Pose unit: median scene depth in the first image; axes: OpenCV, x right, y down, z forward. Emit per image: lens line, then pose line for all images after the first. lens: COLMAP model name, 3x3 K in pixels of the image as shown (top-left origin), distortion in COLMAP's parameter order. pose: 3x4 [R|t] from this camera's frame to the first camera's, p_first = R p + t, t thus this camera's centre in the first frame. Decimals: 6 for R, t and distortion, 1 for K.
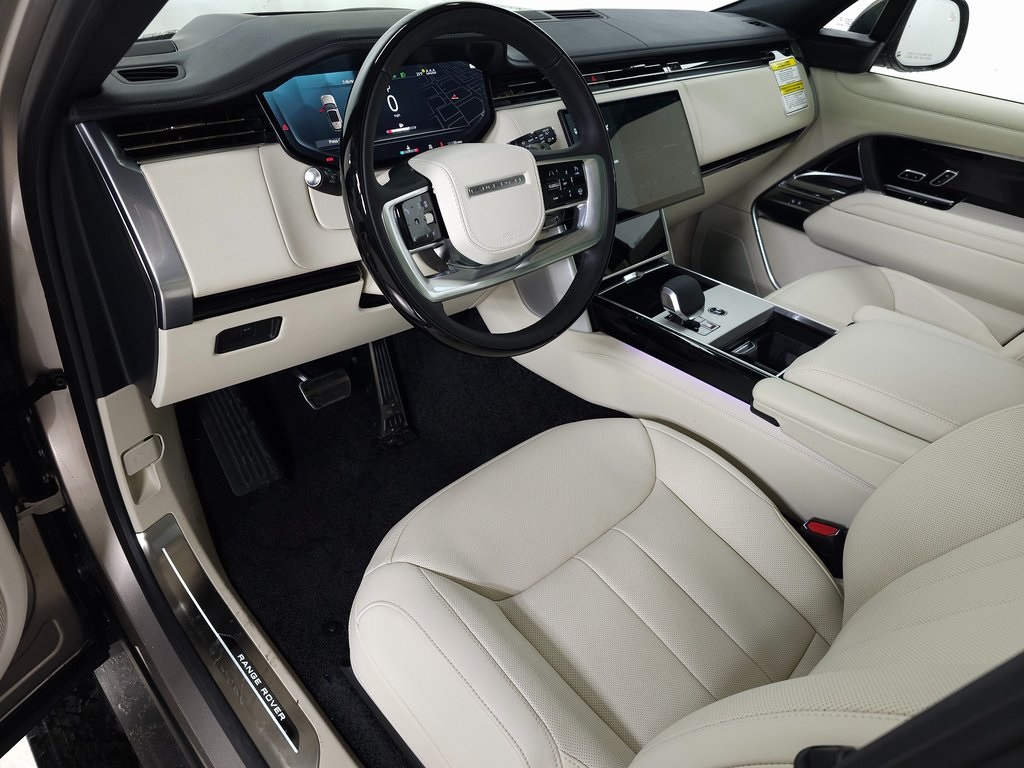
lens RADIAL K [[687.7, 0, 514.1], [0, 687.7, 377.1], [0, 0, 1]] dist [0.032939, -0.041455]
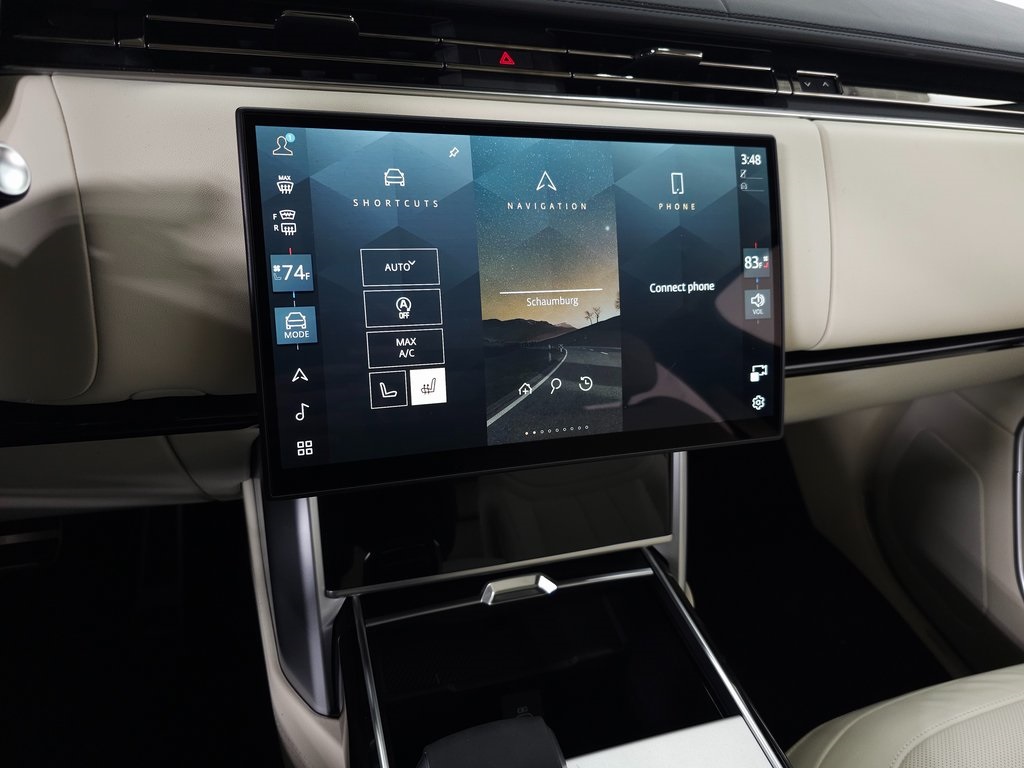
lens RADIAL K [[687.7, 0, 513.3], [0, 687.7, 374.4], [0, 0, 1]] dist [0.032939, -0.041455]
pose [[0.899393, 0.282036, -0.333988, 0.367518], [-0.298558, 0.954389, 0.001949, -0.360322], [0.319305, 0.097962, 0.942575, 0.880899]]
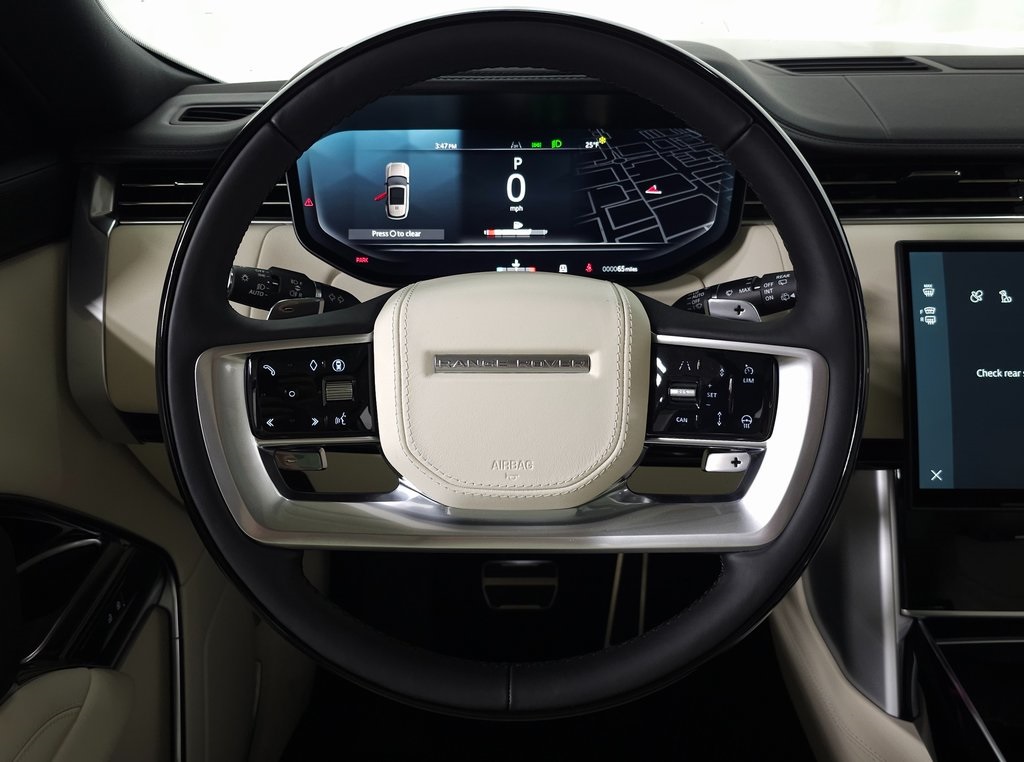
lens RADIAL K [[879.7, 0, 520.1], [0, 879.7, 377.0], [0, 0, 1]] dist [0.051246, -0.066794]
pose [[0.705169, 0.248801, -0.663954, 0.356214], [-0.348587, 0.937082, -0.019075, -0.232989], [0.617433, 0.244897, 0.747530, 0.484807]]
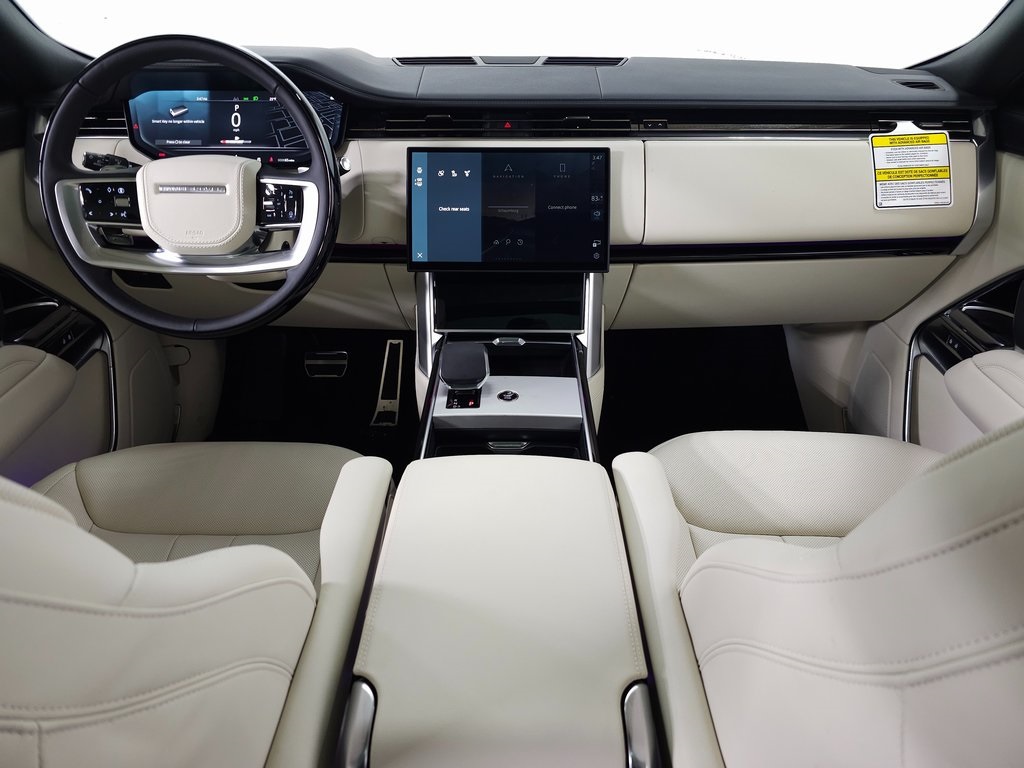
lens RADIAL K [[687.7, 0, 522.4], [0, 687.7, 391.2], [0, 0, 1]] dist [0.032939, -0.041455]
pose [[0.719066, 0.318525, -0.617645, 1.073251], [-0.351952, 0.933279, 0.071554, -0.215658], [0.599227, 0.165930, 0.783195, 0.430652]]
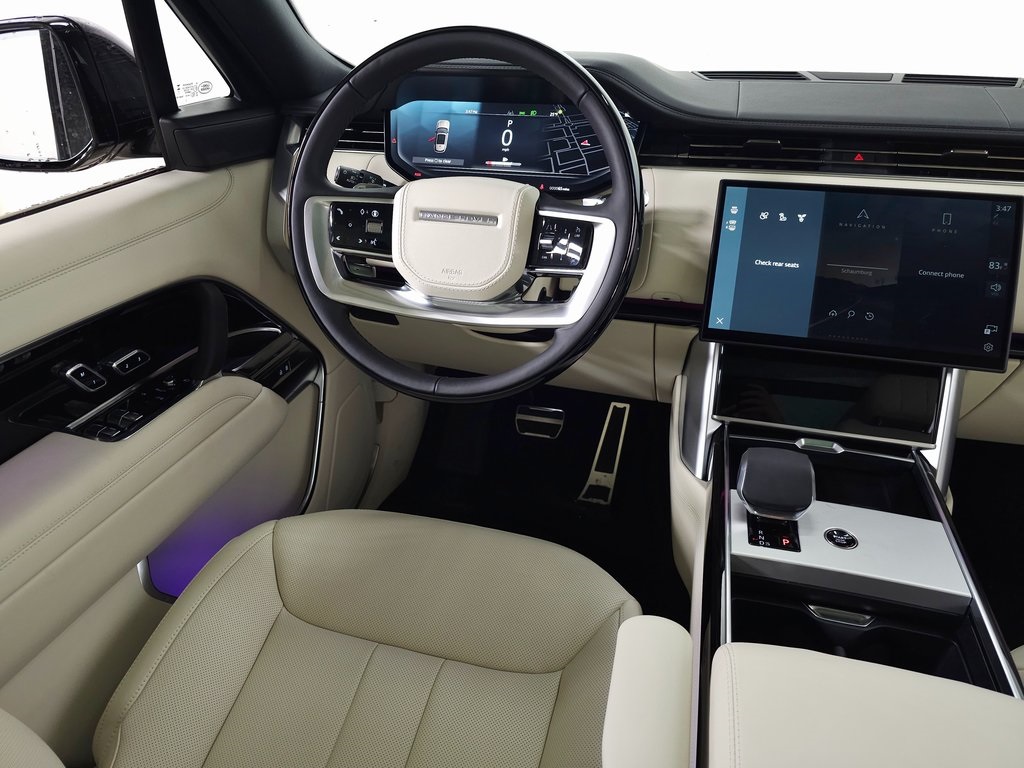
lens RADIAL K [[687.7, 0, 511.1], [0, 687.7, 382.0], [0, 0, 1]] dist [0.032939, -0.041455]
pose [[0.509351, 0.354803, -0.784013, 0.729578], [-0.449079, 0.886751, 0.109543, -0.194213], [0.734091, 0.296288, 0.611002, 0.497531]]
